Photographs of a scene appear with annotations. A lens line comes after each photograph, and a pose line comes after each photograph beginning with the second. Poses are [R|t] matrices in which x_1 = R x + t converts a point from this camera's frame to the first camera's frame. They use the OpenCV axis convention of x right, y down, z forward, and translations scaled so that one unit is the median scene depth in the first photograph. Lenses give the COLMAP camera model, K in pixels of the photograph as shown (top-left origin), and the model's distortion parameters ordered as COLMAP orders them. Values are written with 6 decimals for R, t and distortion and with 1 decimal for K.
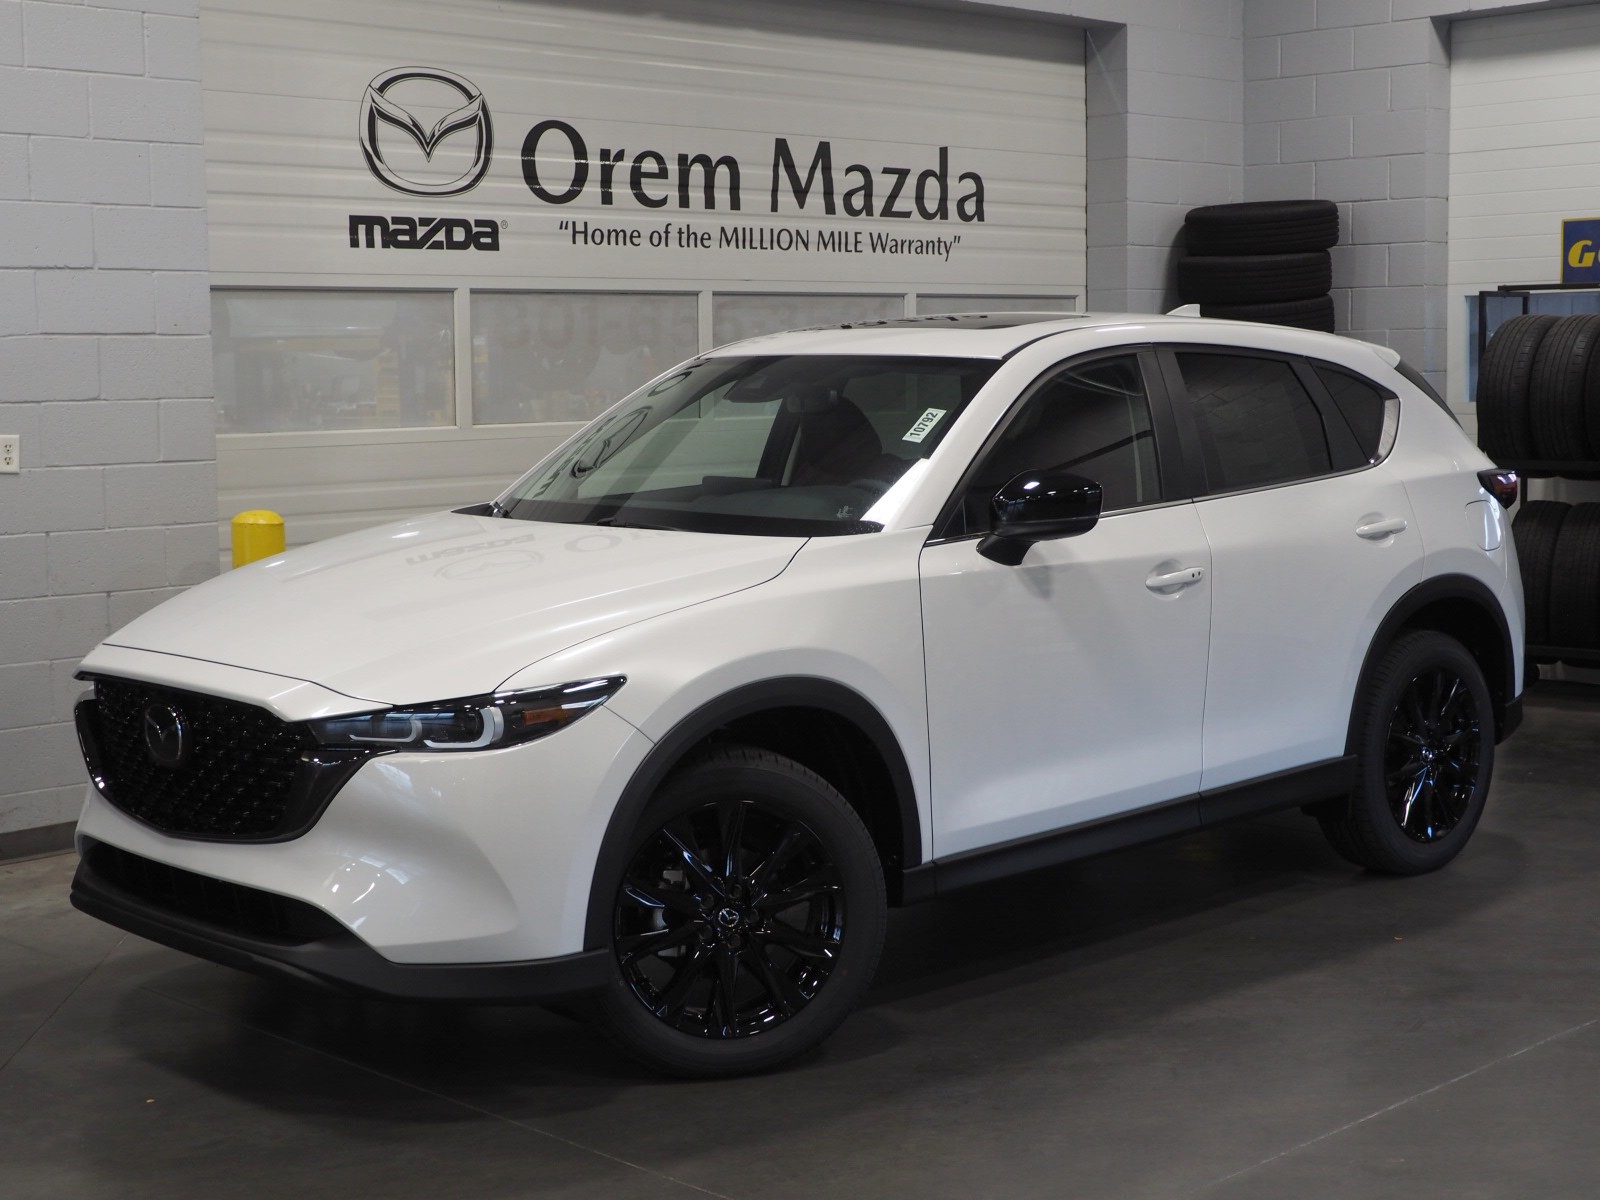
lens RADIAL K [[2307.1, 0, 800.0], [0, 2307.1, 595.8], [0, 0, 1]] dist [0.013544, 0.000000]
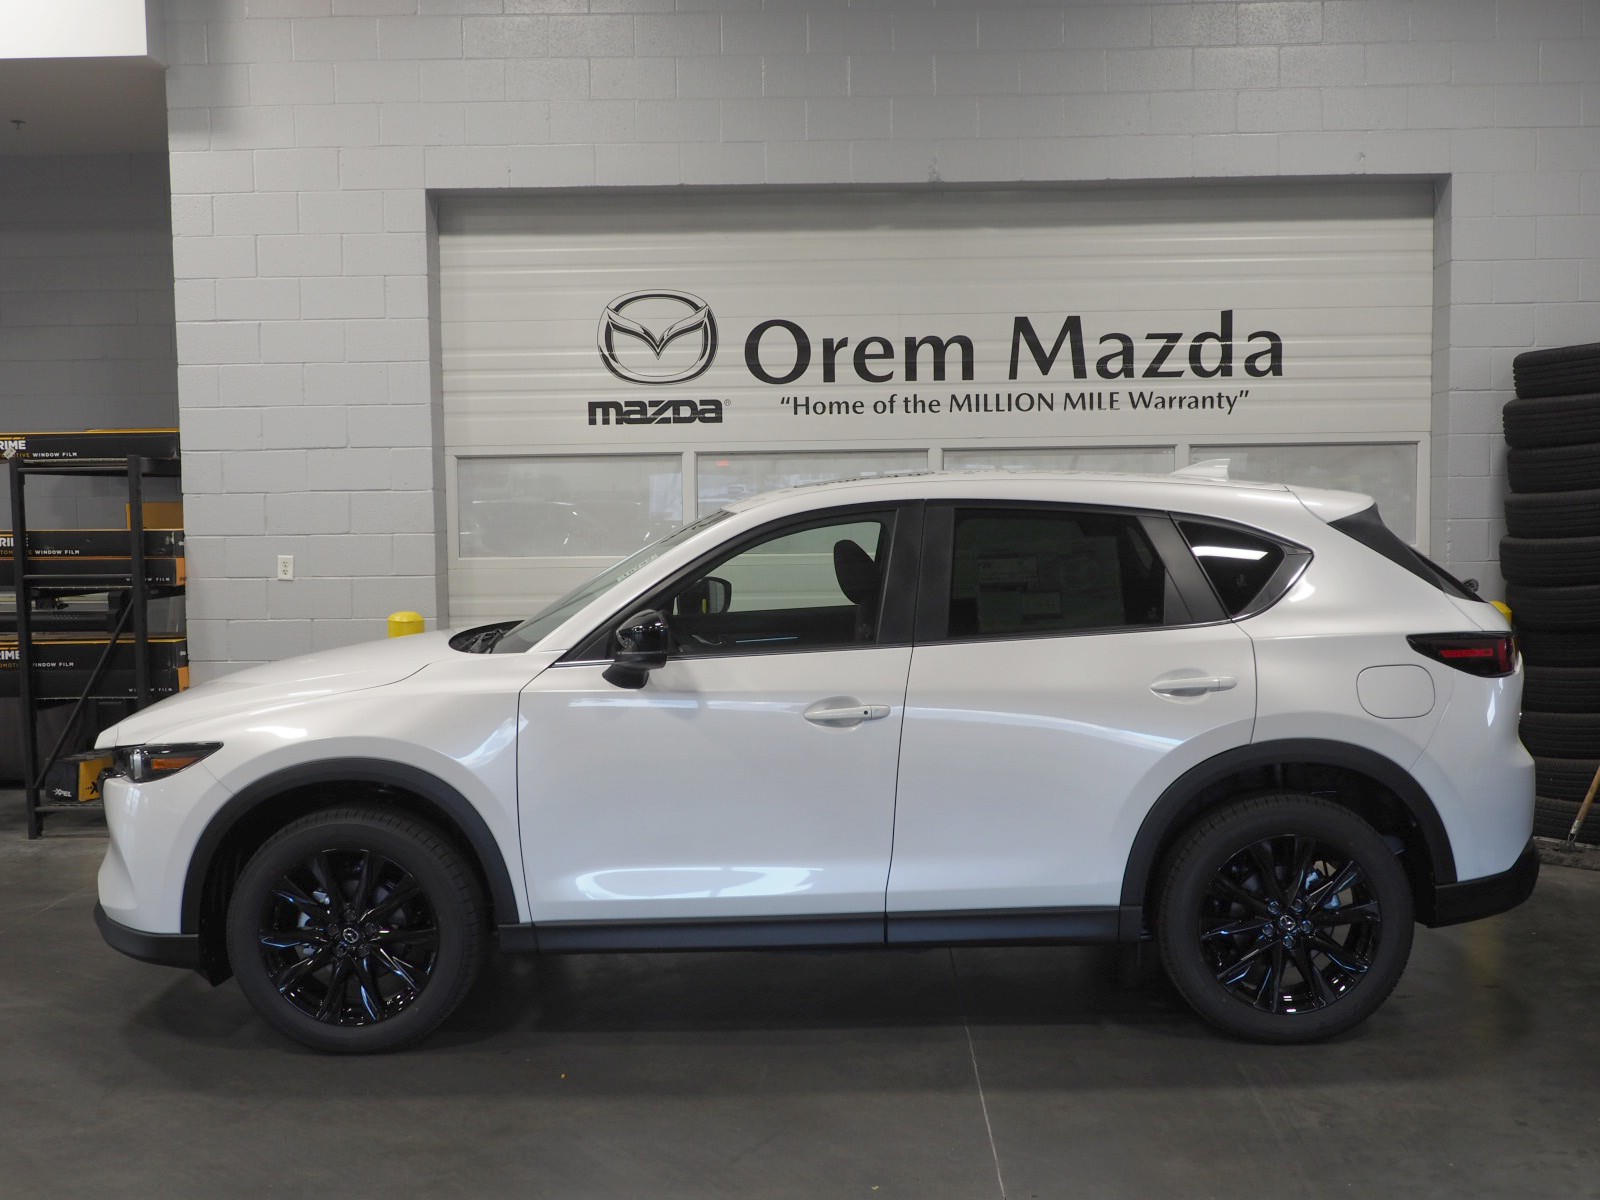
lens RADIAL K [[1798.4, 0, 799.8], [0, 1798.4, 606.6], [0, 0, 1]] dist [0.009873, 0.000000]
pose [[0.717714, 0.045791, -0.694830, 0.617284], [-0.068024, 0.997673, -0.004516, -0.043957], [0.693007, 0.050506, 0.719159, 0.303121]]
